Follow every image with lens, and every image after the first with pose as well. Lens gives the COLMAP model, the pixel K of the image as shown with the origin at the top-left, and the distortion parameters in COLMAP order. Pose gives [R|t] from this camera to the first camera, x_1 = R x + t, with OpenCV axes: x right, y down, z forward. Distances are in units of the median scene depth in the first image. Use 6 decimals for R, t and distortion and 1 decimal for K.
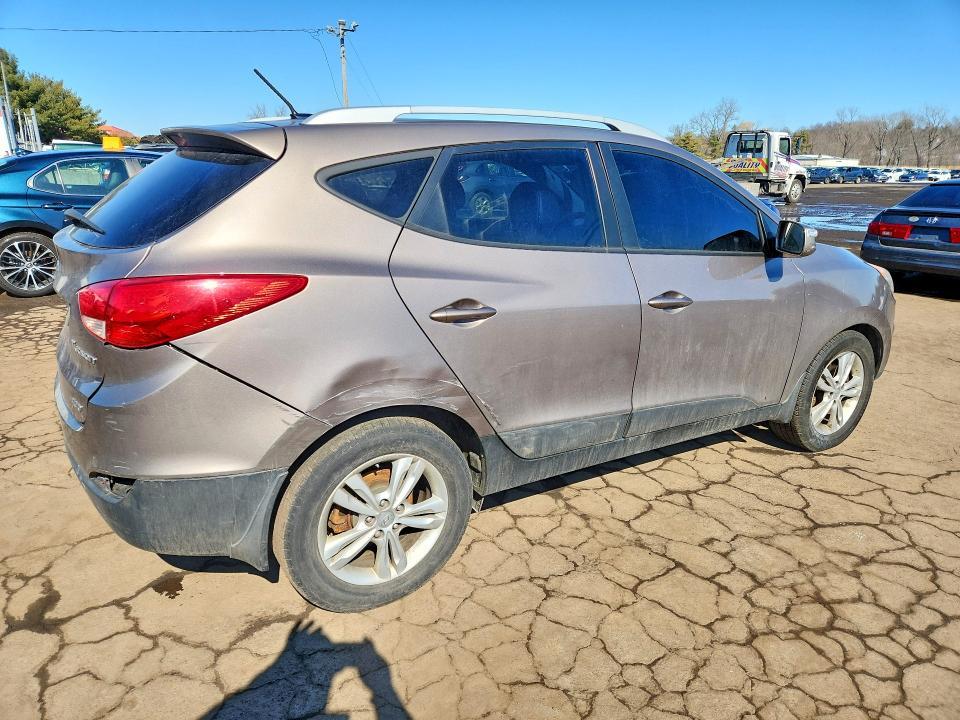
lens RADIAL K [[668.6, 0, 481.9], [0, 668.6, 351.7], [0, 0, 1]] dist [0.025461, -0.041310]
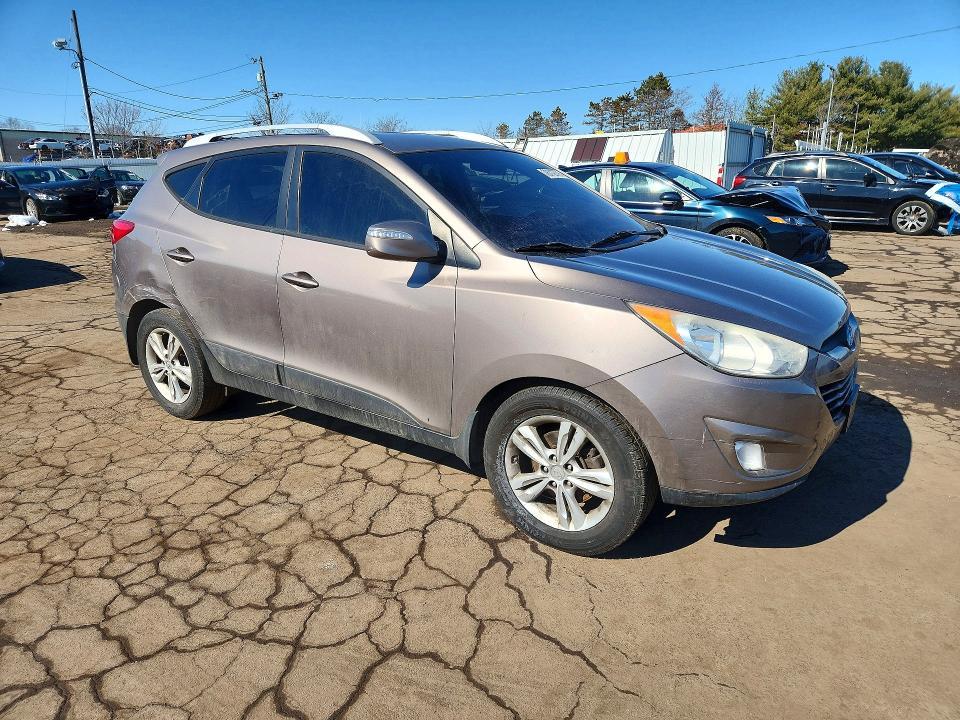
lens RADIAL K [[668.6, 0, 473.6], [0, 668.6, 360.2], [0, 0, 1]] dist [0.025461, -0.041310]
pose [[0.395164, 0.236709, -0.887589, 1.484265], [-0.239695, 0.959327, 0.149126, -0.190299], [0.886787, 0.153822, 0.435829, 0.786250]]
